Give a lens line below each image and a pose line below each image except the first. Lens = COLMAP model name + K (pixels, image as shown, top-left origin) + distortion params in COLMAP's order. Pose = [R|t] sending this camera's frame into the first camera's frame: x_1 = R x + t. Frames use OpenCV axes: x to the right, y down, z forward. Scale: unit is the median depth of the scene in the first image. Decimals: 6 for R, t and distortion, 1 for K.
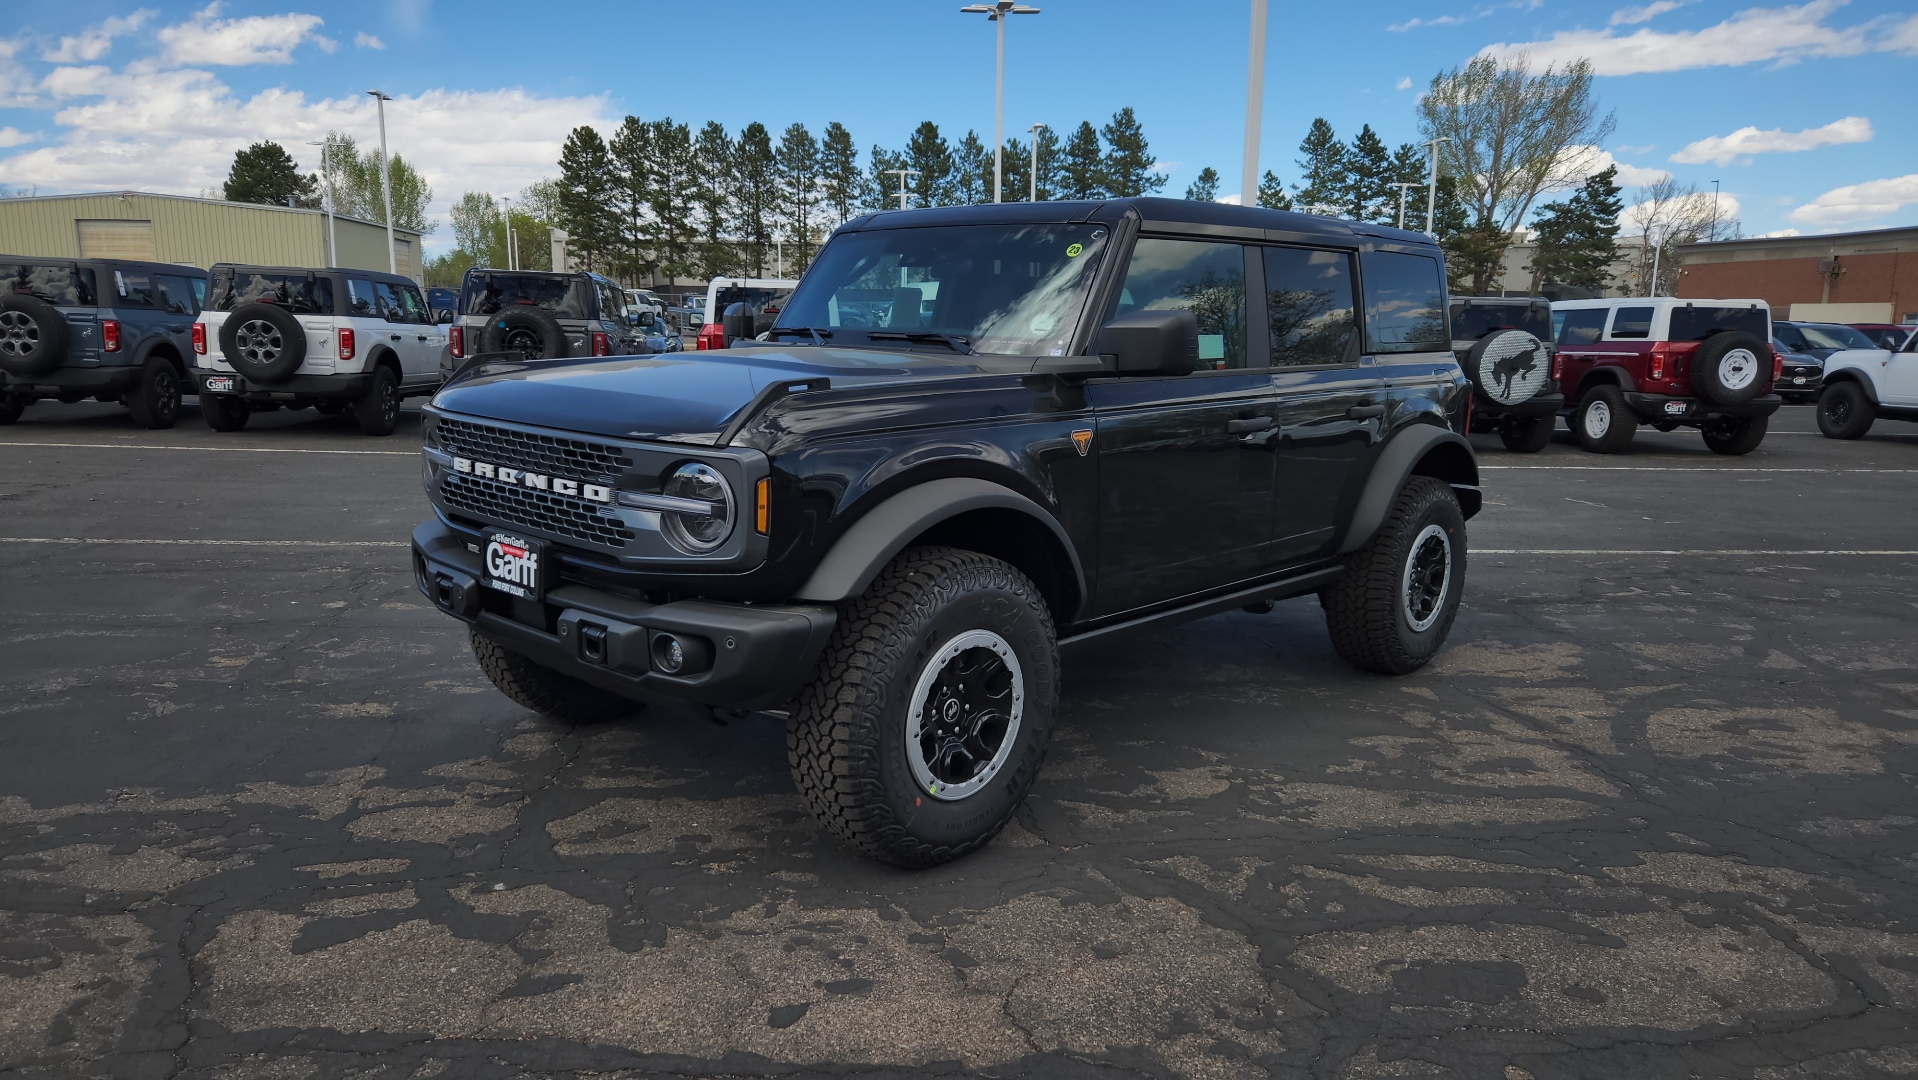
lens RADIAL K [[1285.6, 0, 926.6], [0, 1285.6, 554.7], [0, 0, 1]] dist [0.069588, -0.056037]
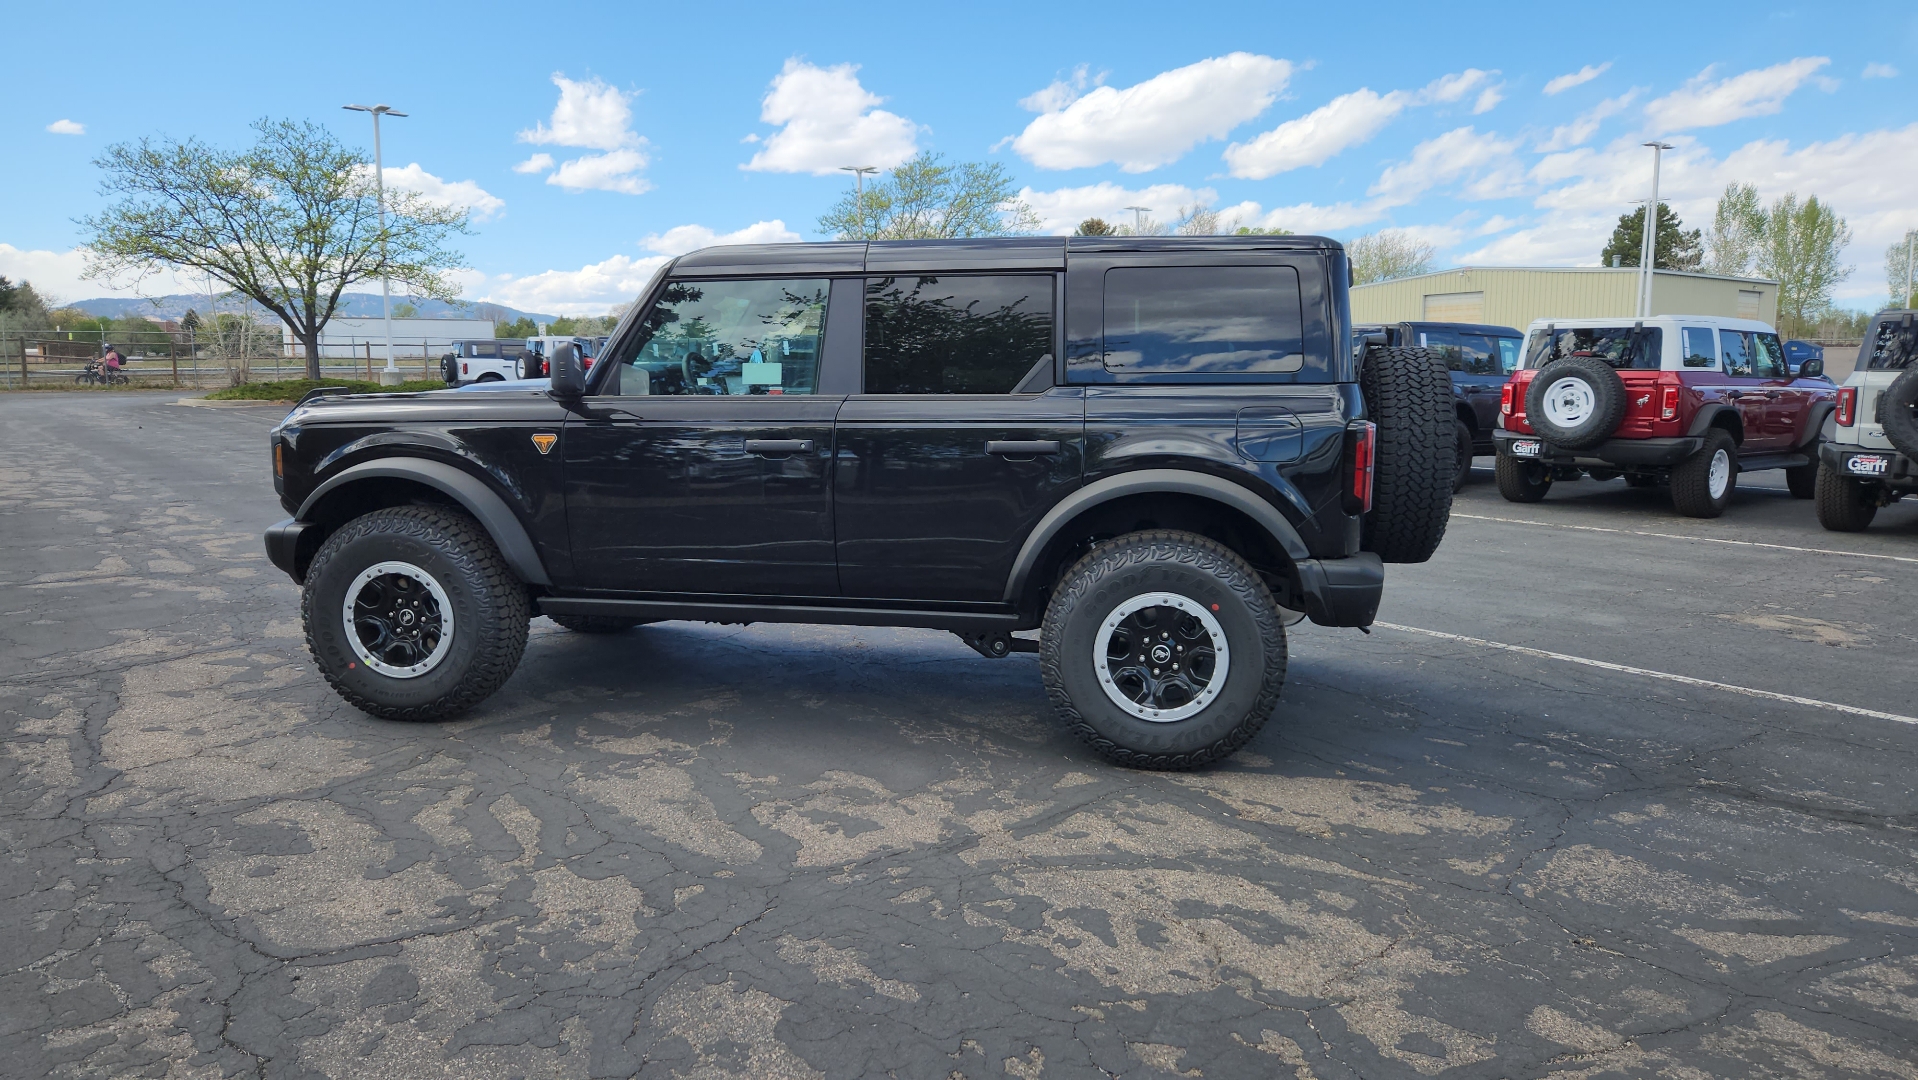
lens RADIAL K [[1283.9, 0, 921.1], [0, 1283.9, 534.2], [0, 0, 1]] dist [0.067935, -0.053455]
pose [[0.539757, 0.092962, -0.836672, 1.131015], [-0.143985, 0.989433, 0.017048, -0.058905], [0.829416, 0.111267, 0.547439, 0.487135]]
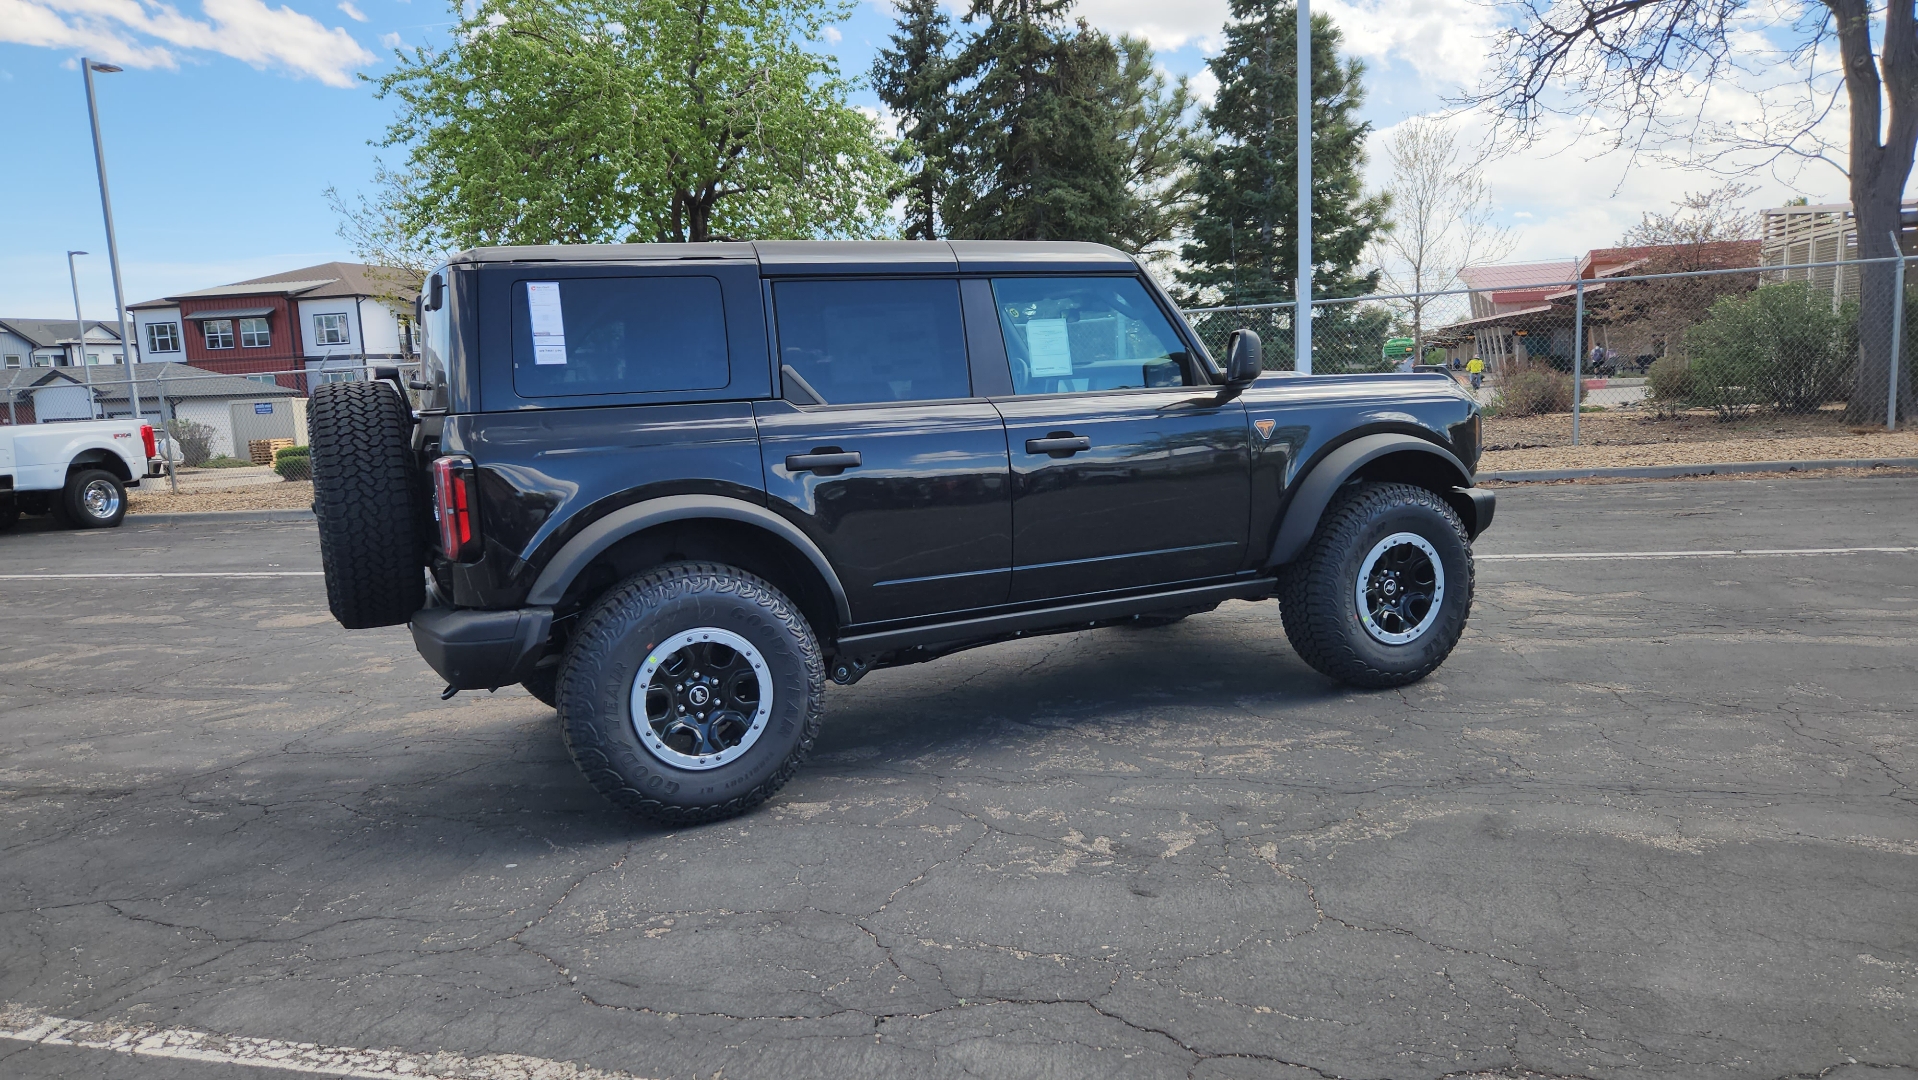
lens RADIAL K [[1282.8, 0, 926.8], [0, 1282.8, 552.4], [0, 0, 1]] dist [0.066124, -0.048982]
pose [[-0.927572, -0.018778, 0.373173, -0.307210], [0.103809, 0.946466, 0.305656, -0.379182], [-0.358935, 0.322256, -0.875966, 2.104025]]
